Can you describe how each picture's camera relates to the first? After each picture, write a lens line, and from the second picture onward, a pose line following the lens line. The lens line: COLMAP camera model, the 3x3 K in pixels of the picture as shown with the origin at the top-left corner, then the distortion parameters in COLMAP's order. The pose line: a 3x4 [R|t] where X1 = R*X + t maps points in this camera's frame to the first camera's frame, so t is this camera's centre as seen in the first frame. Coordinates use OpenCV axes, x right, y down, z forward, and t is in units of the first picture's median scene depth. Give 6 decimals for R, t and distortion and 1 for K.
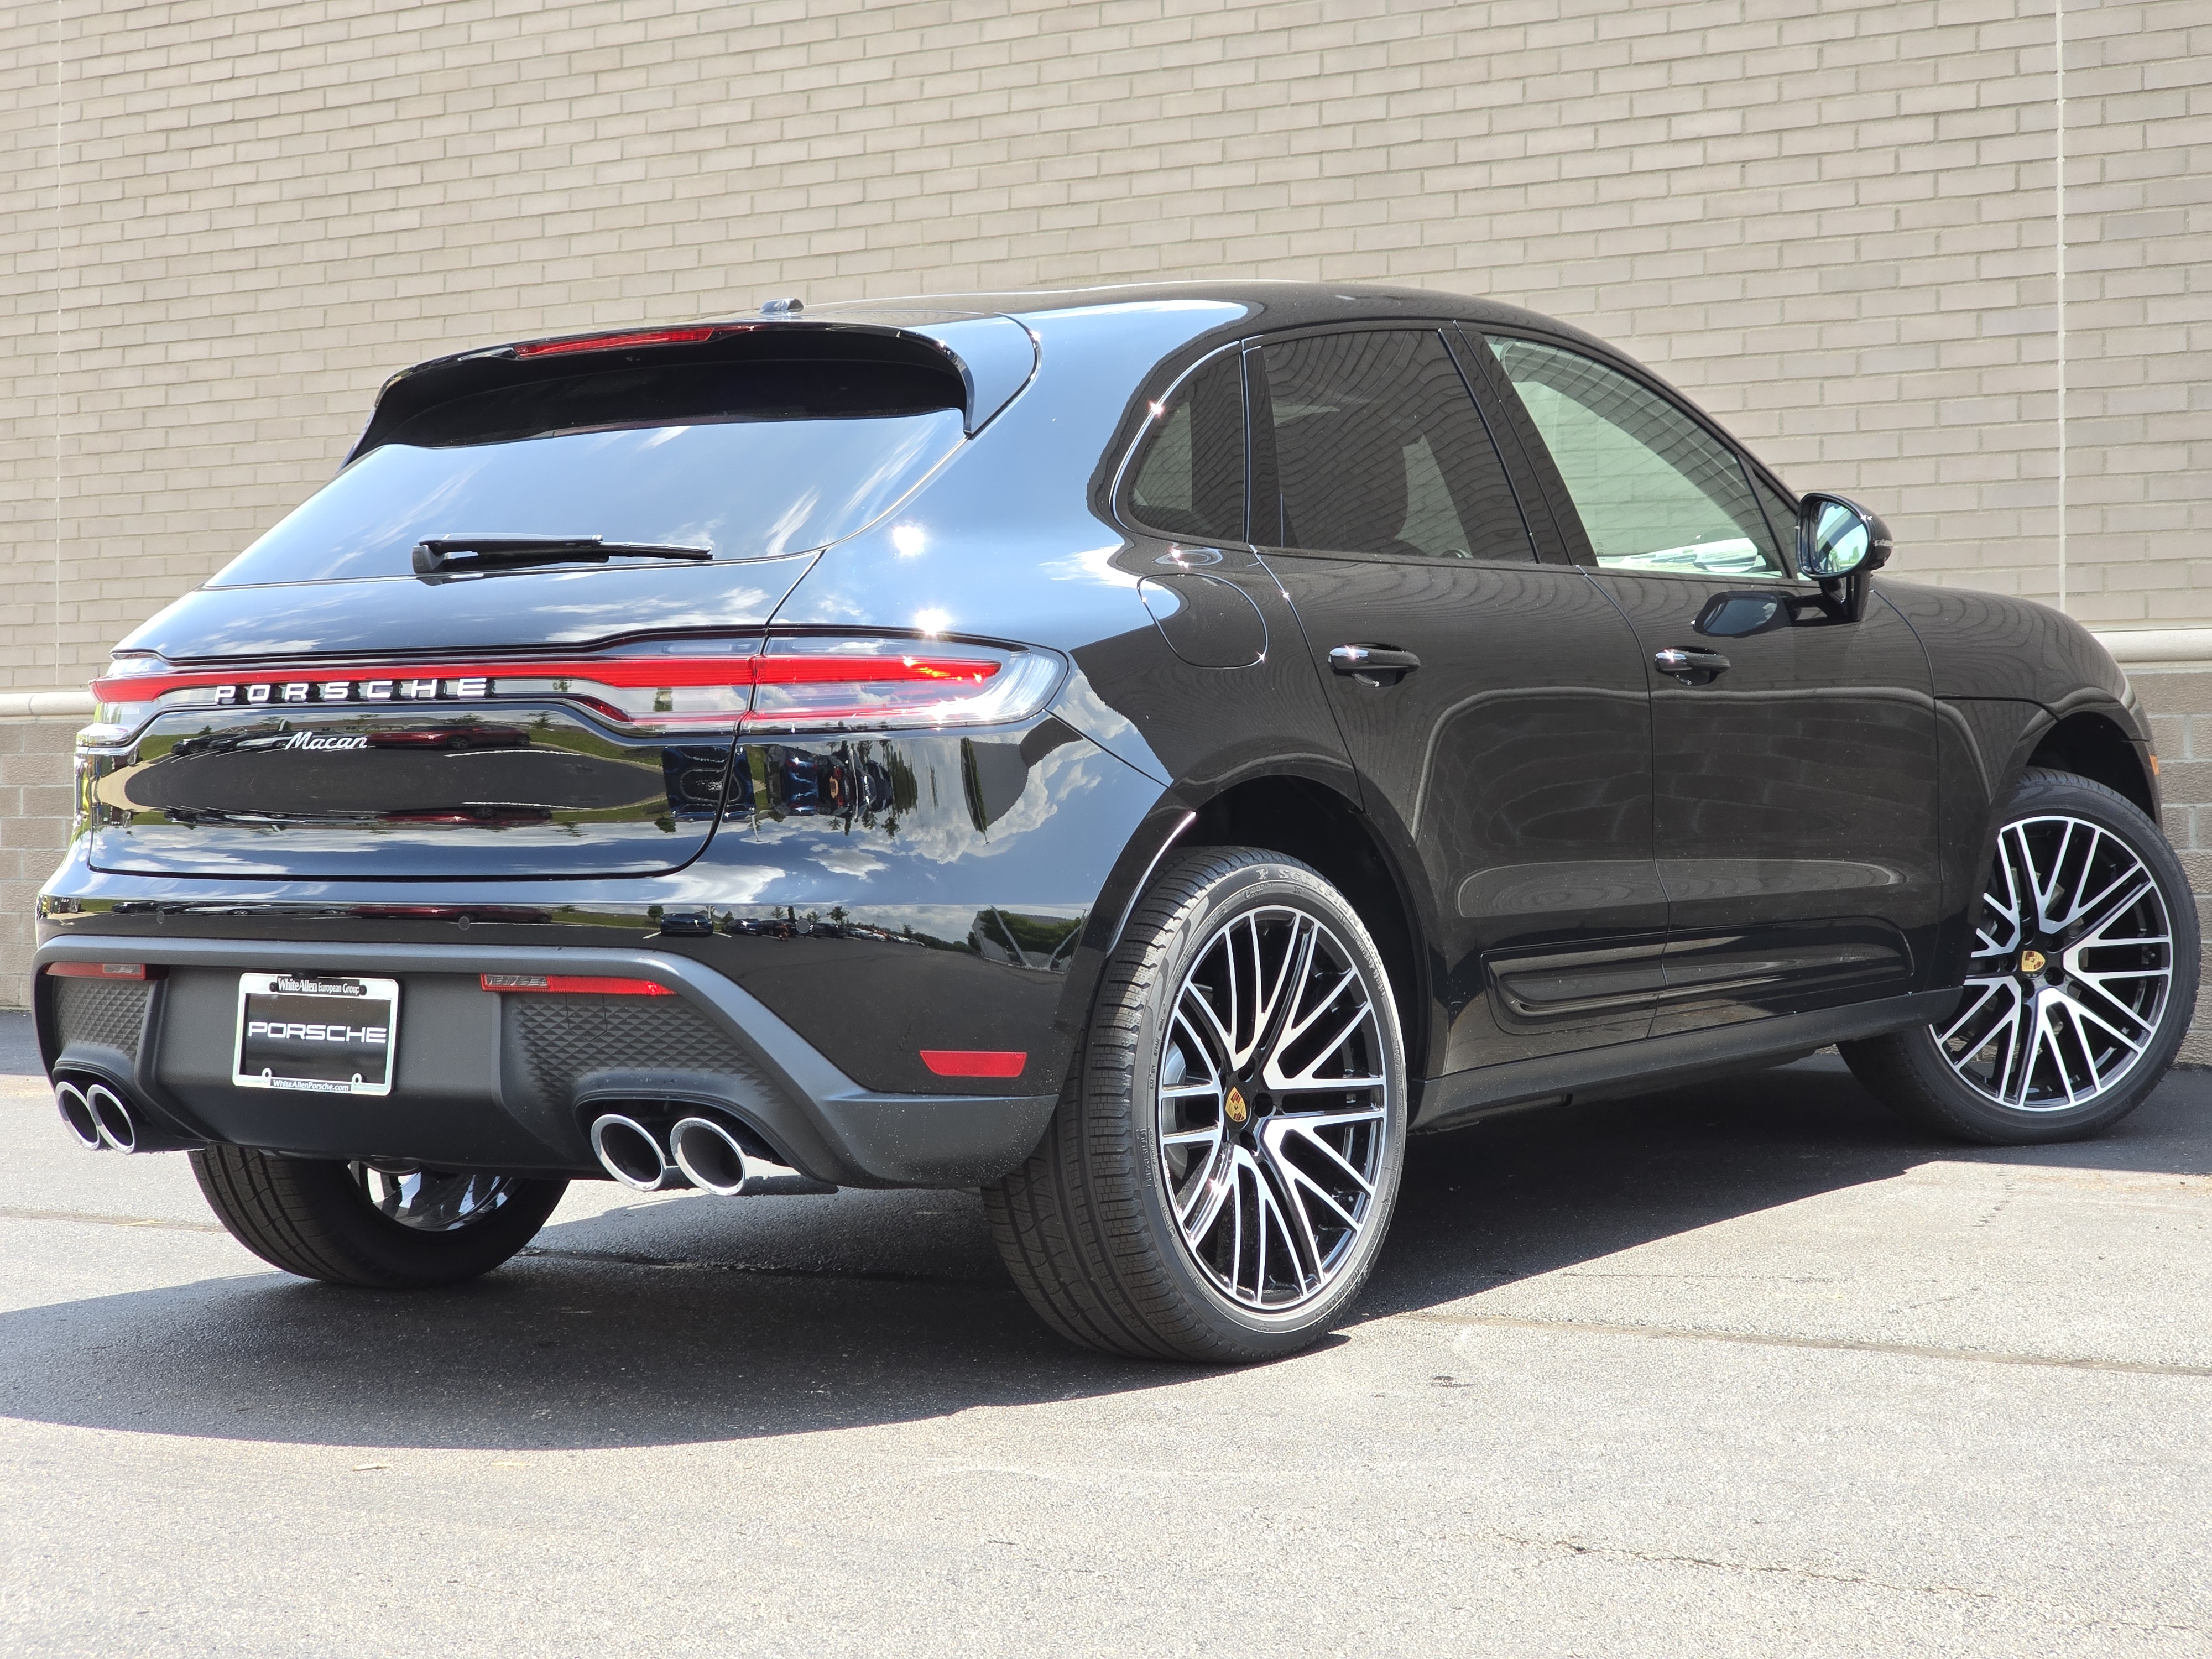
lens RADIAL K [[4318.6, 0, 1089.7], [0, 4318.6, 816.8], [0, 0, 1]] dist [0.029028, 0.000000]
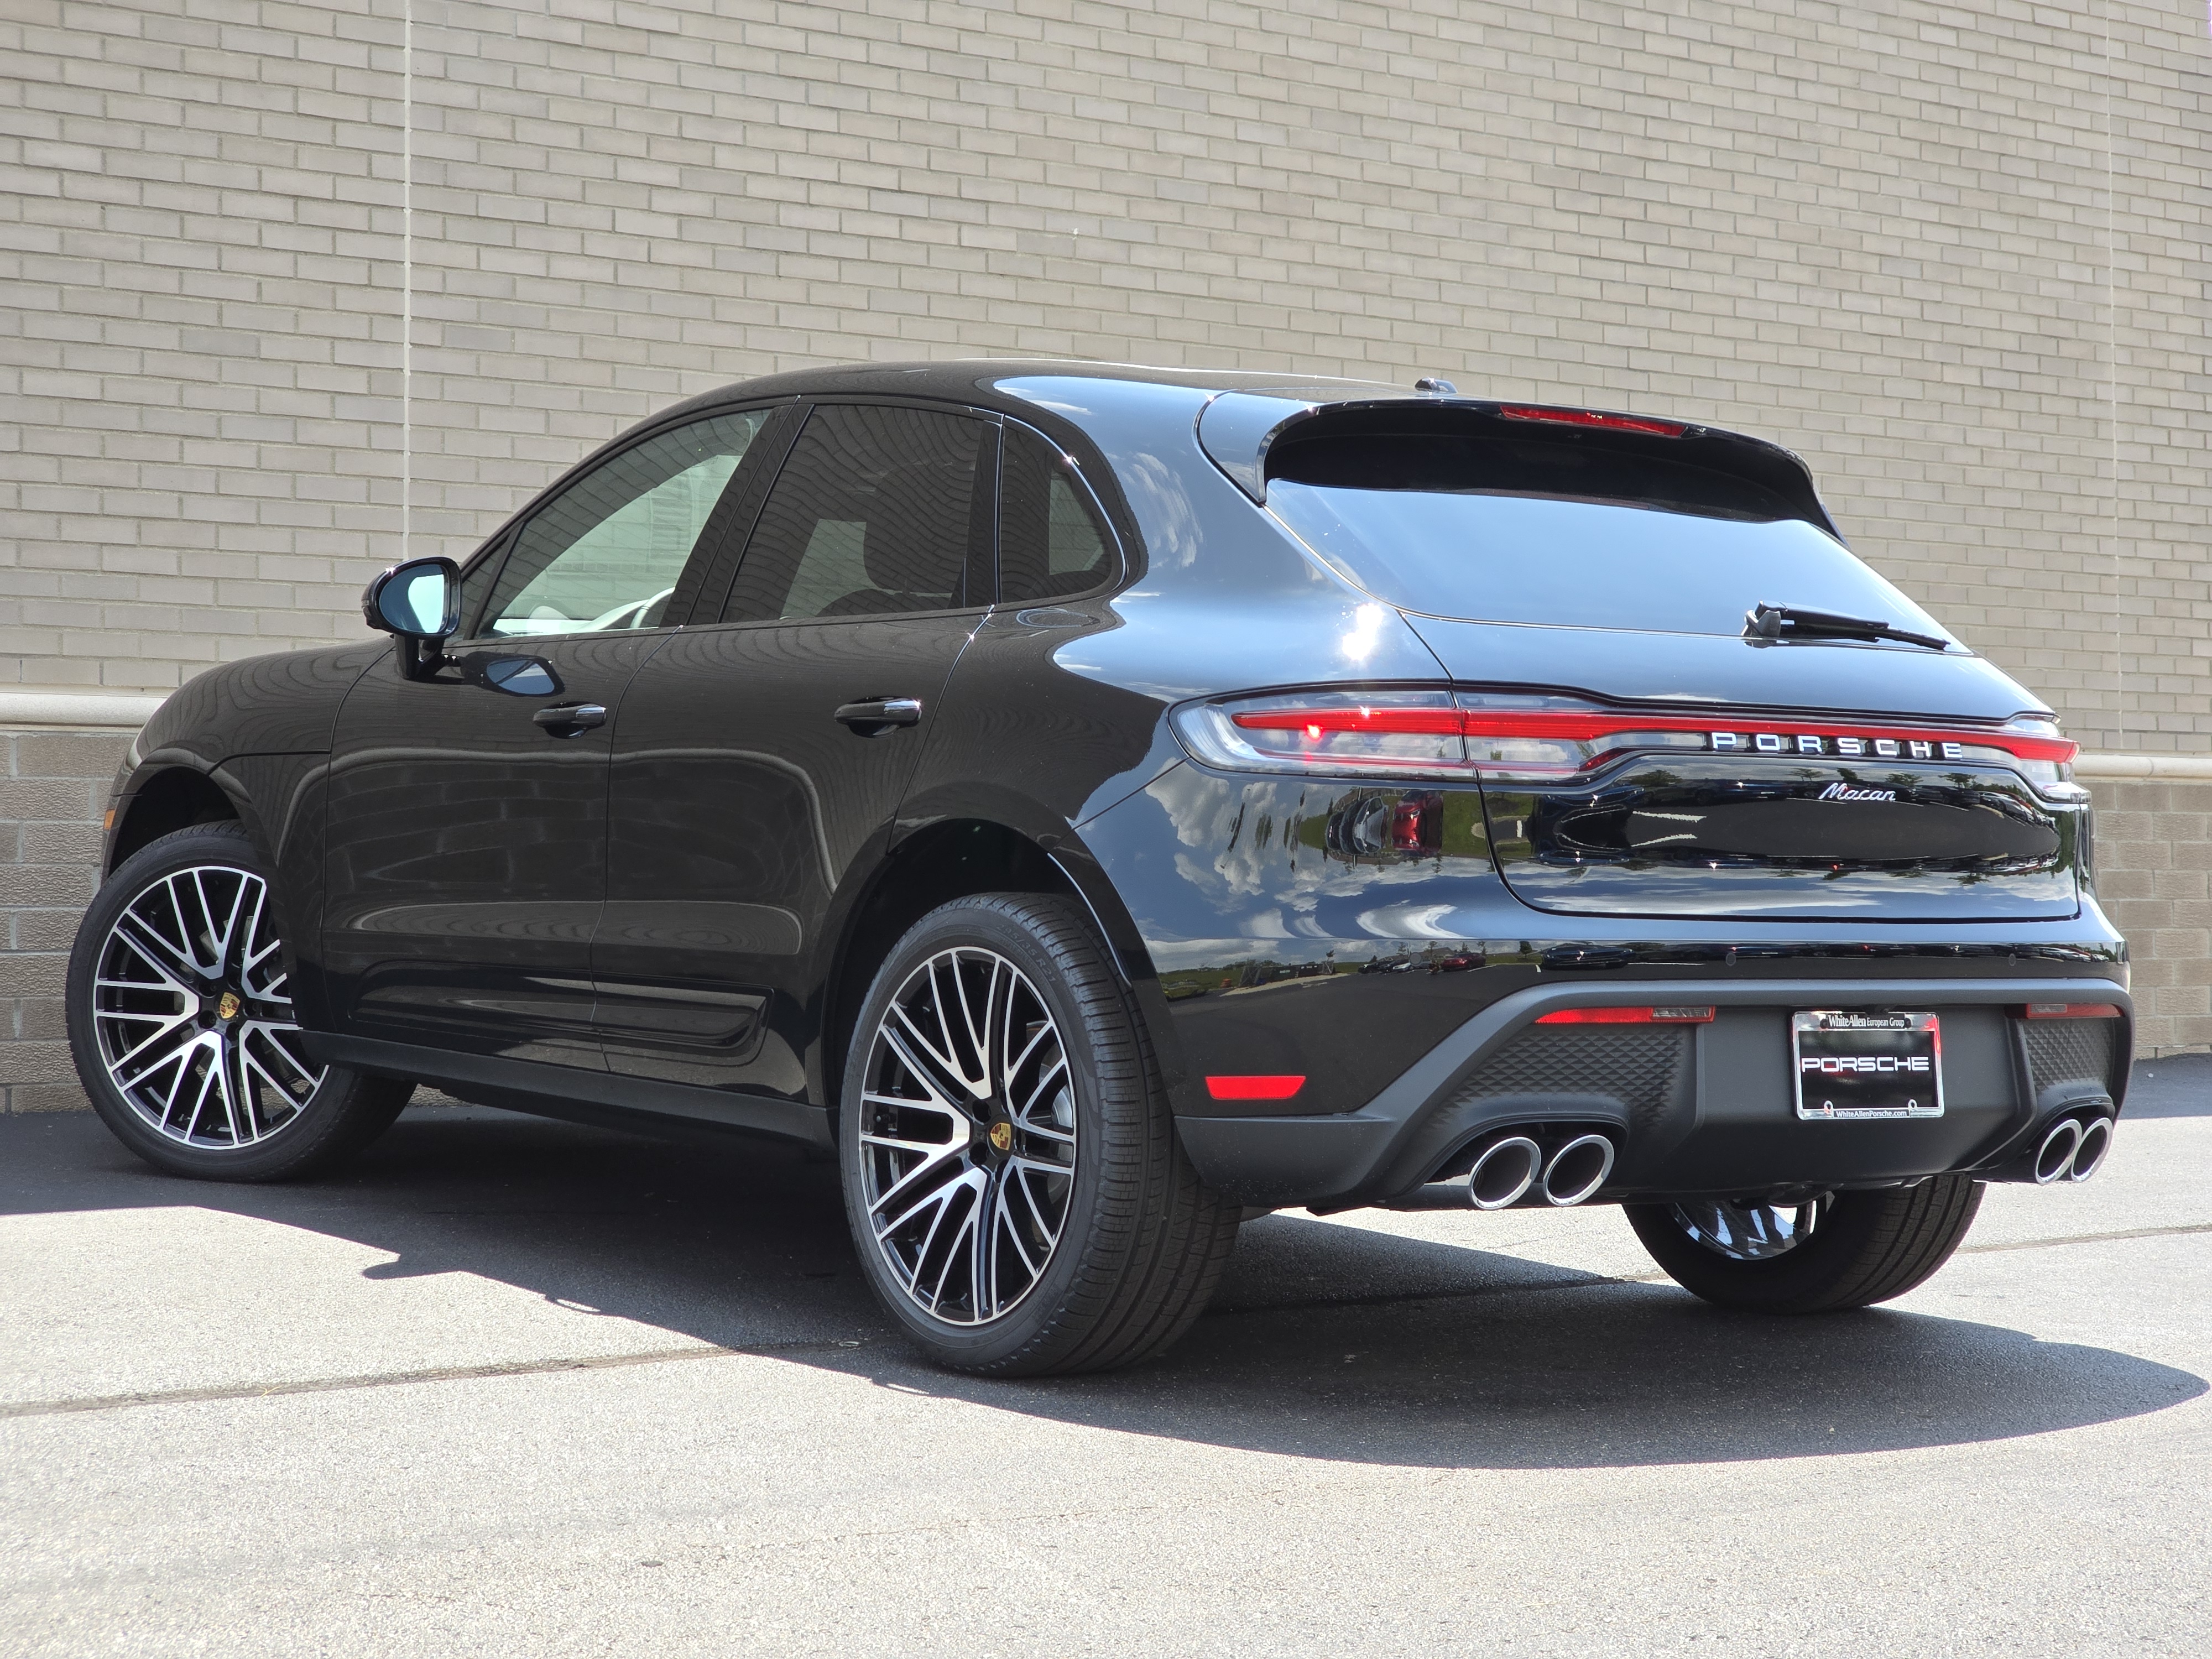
lens RADIAL K [[4318.6, 0, 1202.1], [0, 4318.6, 815.7], [0, 0, 1]] dist [0.029028, 0.000000]
pose [[0.266452, 0.020642, 0.963627, -0.753332], [-0.002331, 0.999782, -0.020772, 0.006571], [-0.963845, 0.003288, 0.266442, 0.524829]]
